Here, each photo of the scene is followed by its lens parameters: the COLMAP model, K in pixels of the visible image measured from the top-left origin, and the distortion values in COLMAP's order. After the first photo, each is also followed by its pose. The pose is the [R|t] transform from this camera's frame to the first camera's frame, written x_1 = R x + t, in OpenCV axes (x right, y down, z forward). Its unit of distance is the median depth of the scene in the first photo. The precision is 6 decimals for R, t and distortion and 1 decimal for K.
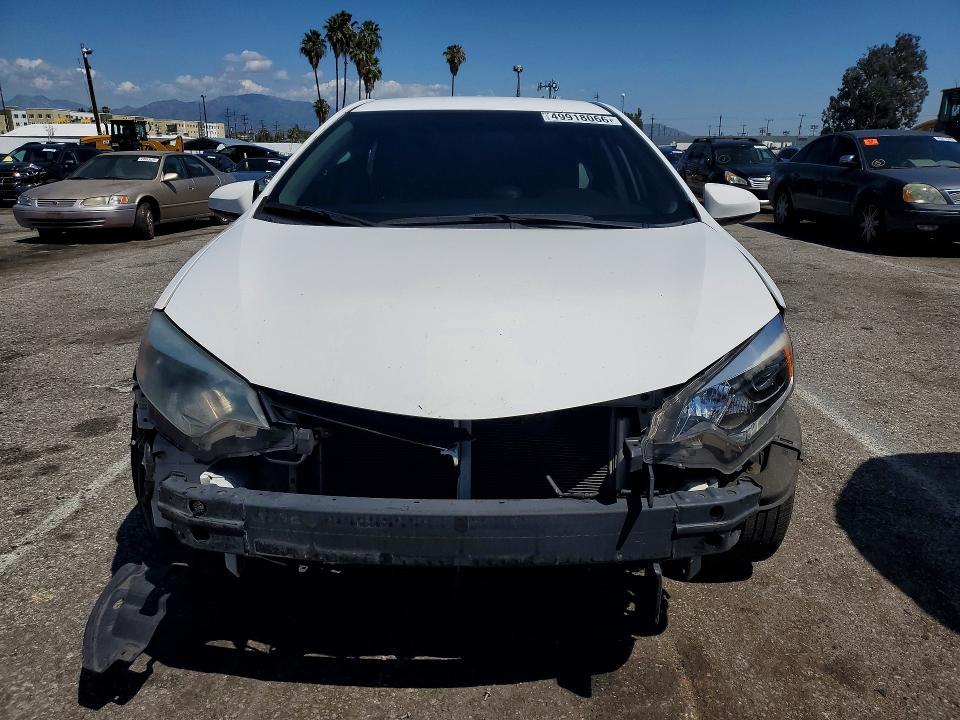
lens RADIAL K [[751.9, 0, 478.3], [0, 751.9, 362.3], [0, 0, 1]] dist [0.015810, -0.003082]
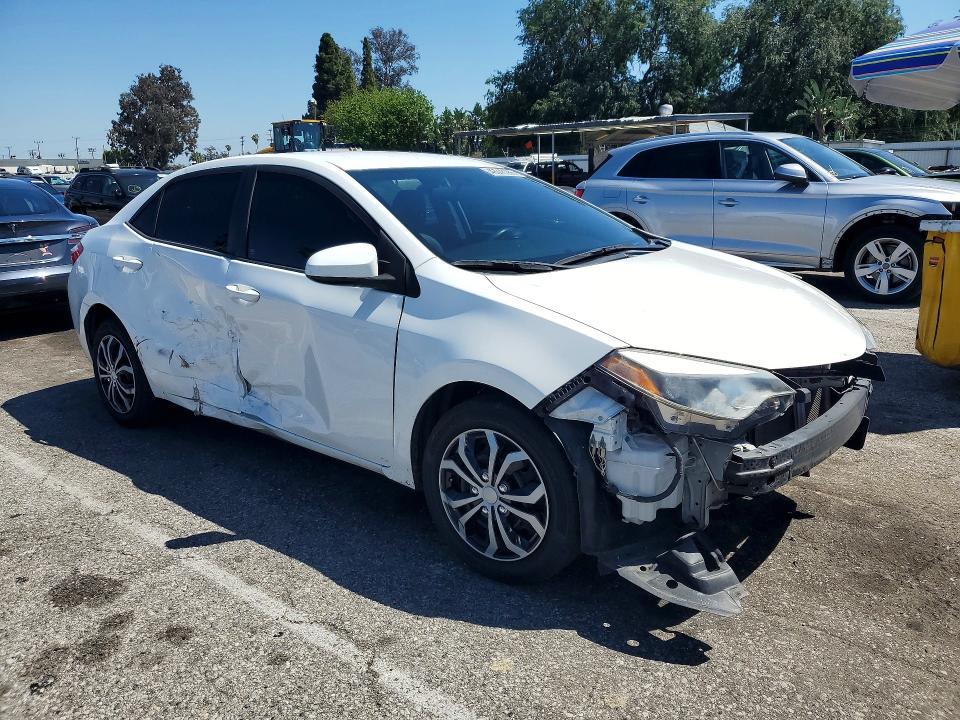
lens RADIAL K [[751.9, 0, 481.9], [0, 751.9, 360.3], [0, 0, 1]] dist [0.015810, -0.003082]
pose [[0.635102, -0.204770, 0.744792, -0.036185], [0.226469, 0.971211, 0.073905, -0.004741], [-0.738483, 0.121735, 0.663191, 0.008722]]
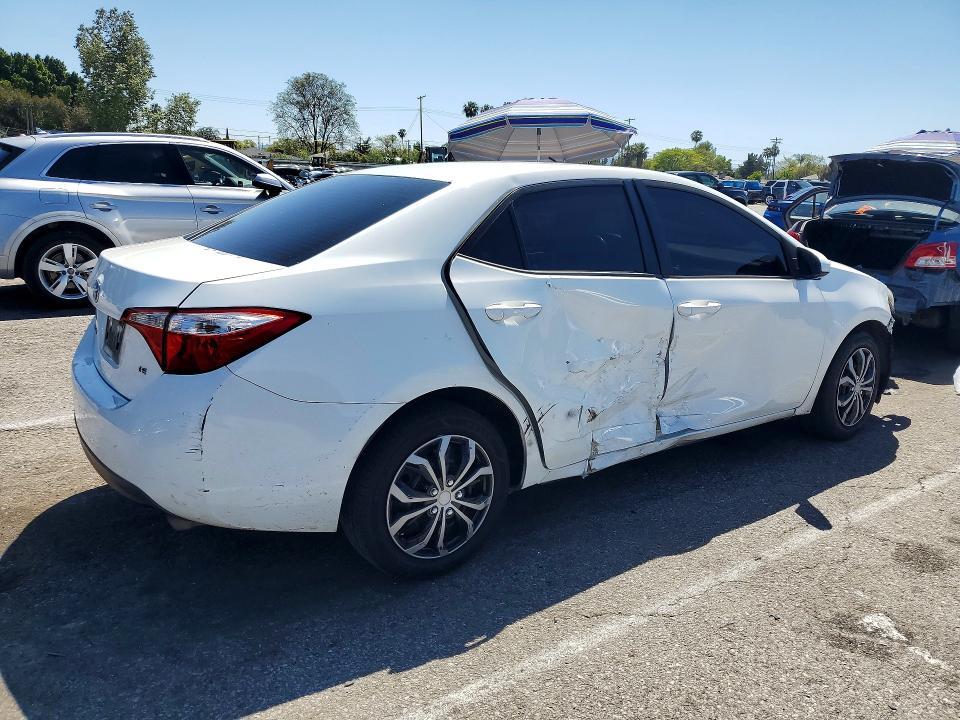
lens RADIAL K [[751.9, 0, 480.6], [0, 751.9, 355.5], [0, 0, 1]] dist [0.015810, -0.003082]
pose [[-0.594685, -0.206637, 0.776950, -0.091351], [0.180393, 0.907467, 0.379424, -0.402857], [-0.783459, 0.365794, -0.502381, 1.423053]]
